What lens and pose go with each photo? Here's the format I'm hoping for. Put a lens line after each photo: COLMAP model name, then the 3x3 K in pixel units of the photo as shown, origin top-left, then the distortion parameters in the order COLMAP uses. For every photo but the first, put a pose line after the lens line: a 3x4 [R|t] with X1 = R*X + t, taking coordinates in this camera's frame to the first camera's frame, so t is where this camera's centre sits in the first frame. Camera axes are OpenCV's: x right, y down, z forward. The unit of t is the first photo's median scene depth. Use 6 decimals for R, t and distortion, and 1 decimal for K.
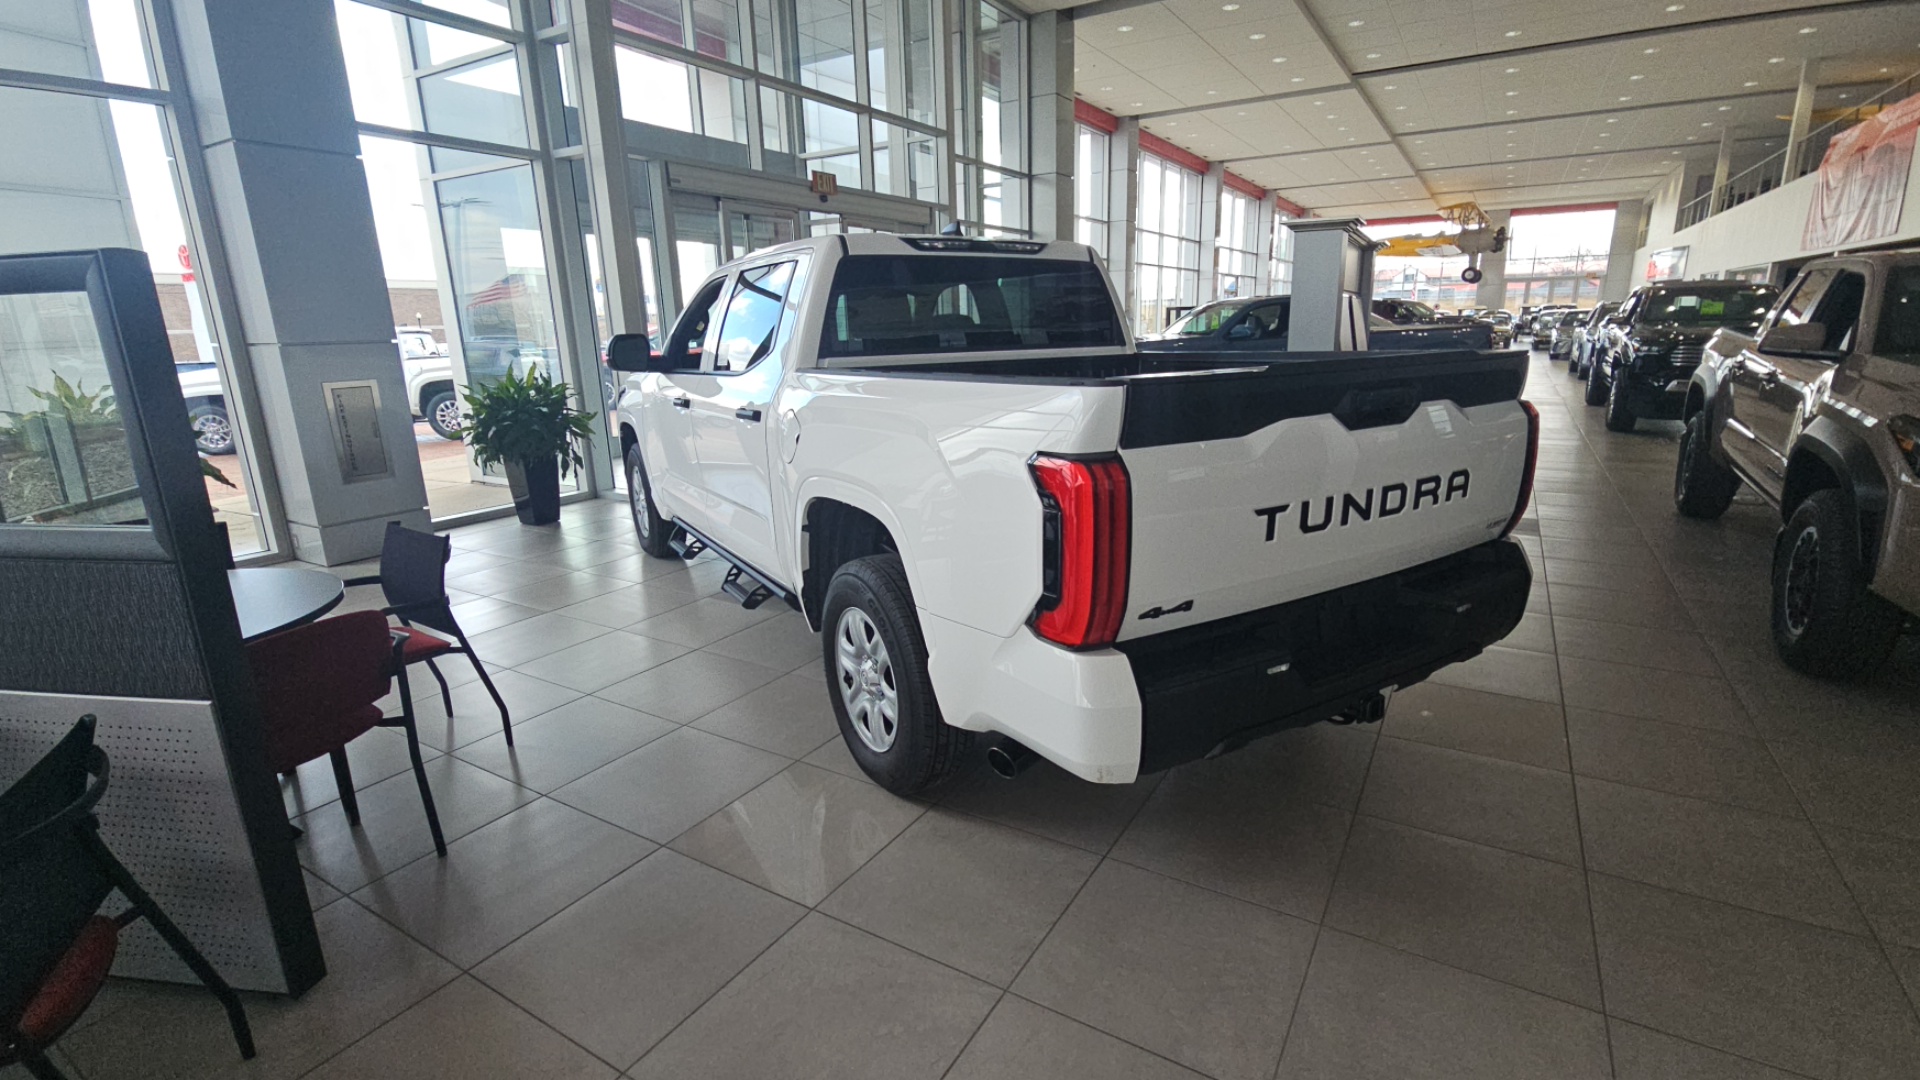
lens RADIAL K [[867.3, 0, 962.4], [0, 867.3, 543.8], [0, 0, 1]] dist [0.002139, -0.005745]
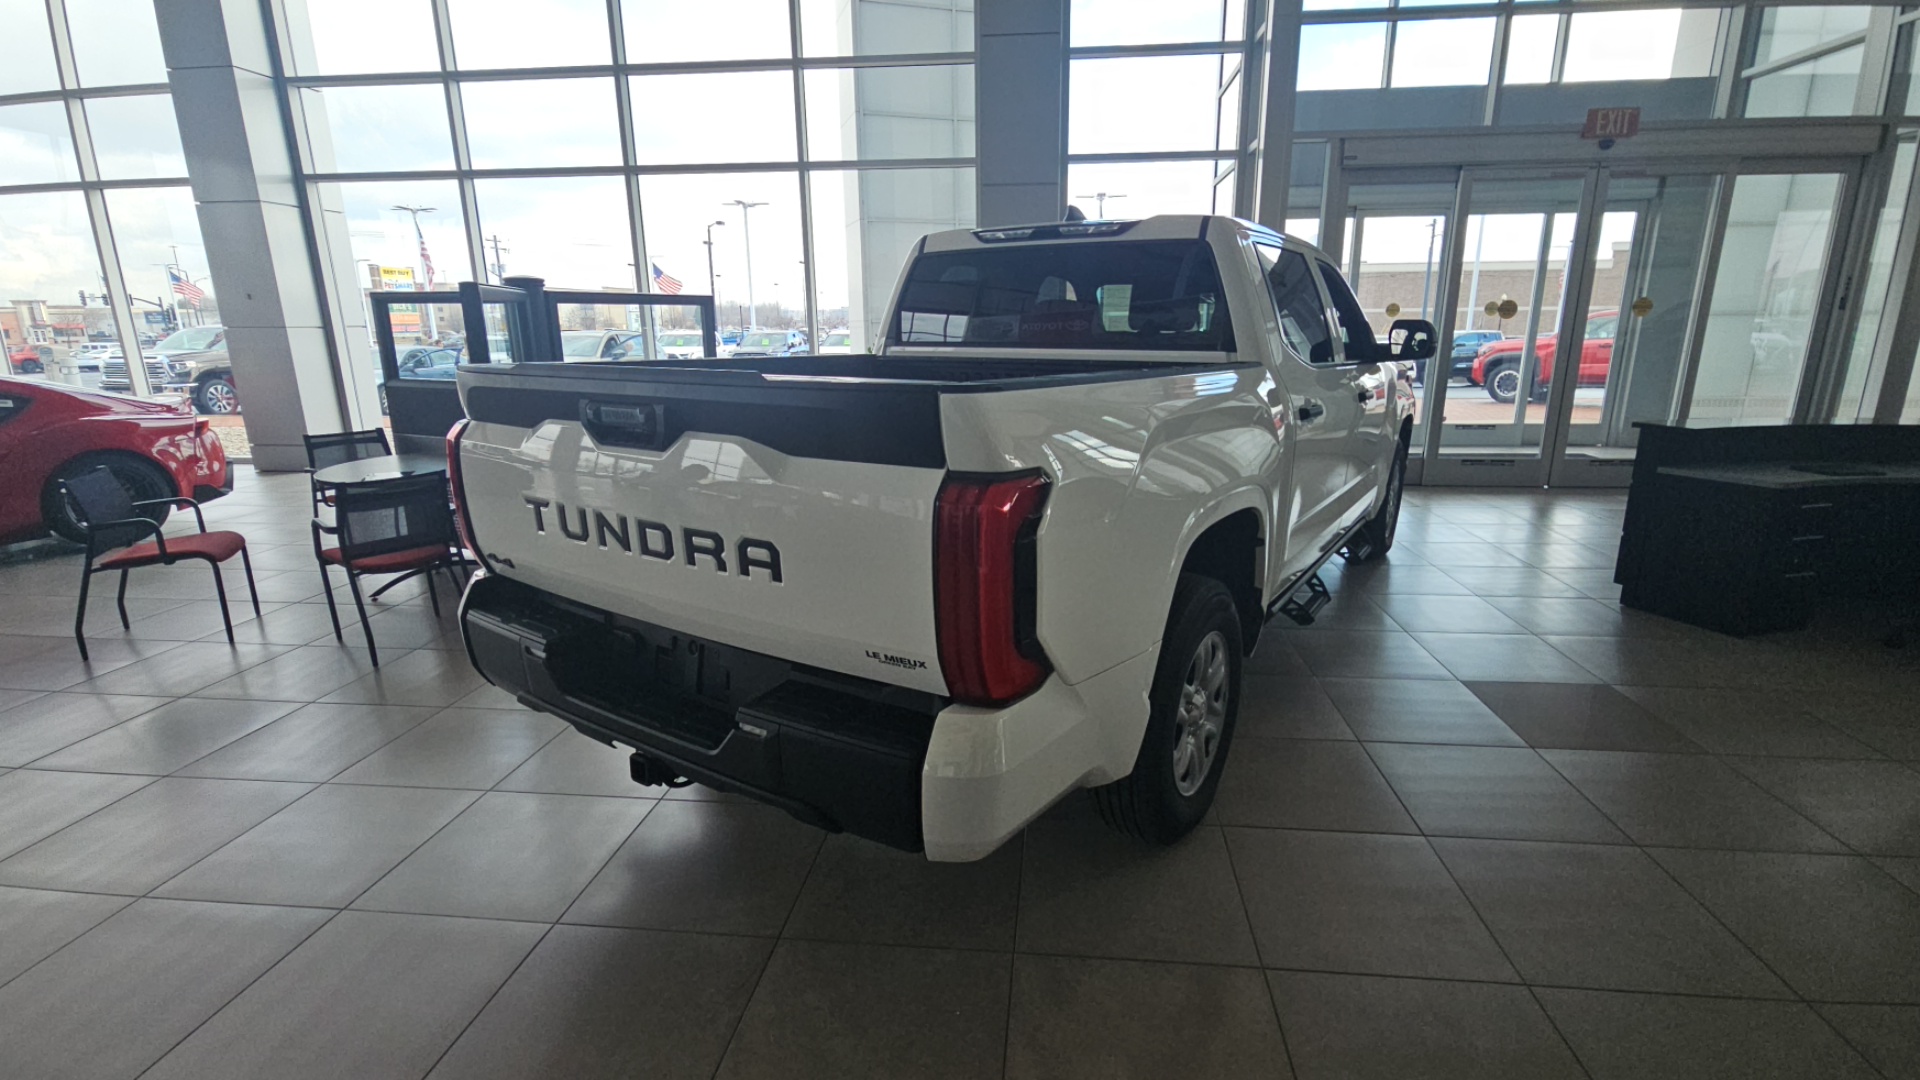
lens RADIAL K [[867.3, 0, 960.0], [0, 867.3, 542.9], [0, 0, 1]] dist [0.002139, -0.005745]
pose [[0.410615, 0.243370, -0.878730, 1.258331], [-0.228005, 0.960511, 0.159477, -0.231273], [0.882842, 0.134872, 0.449889, 0.824127]]
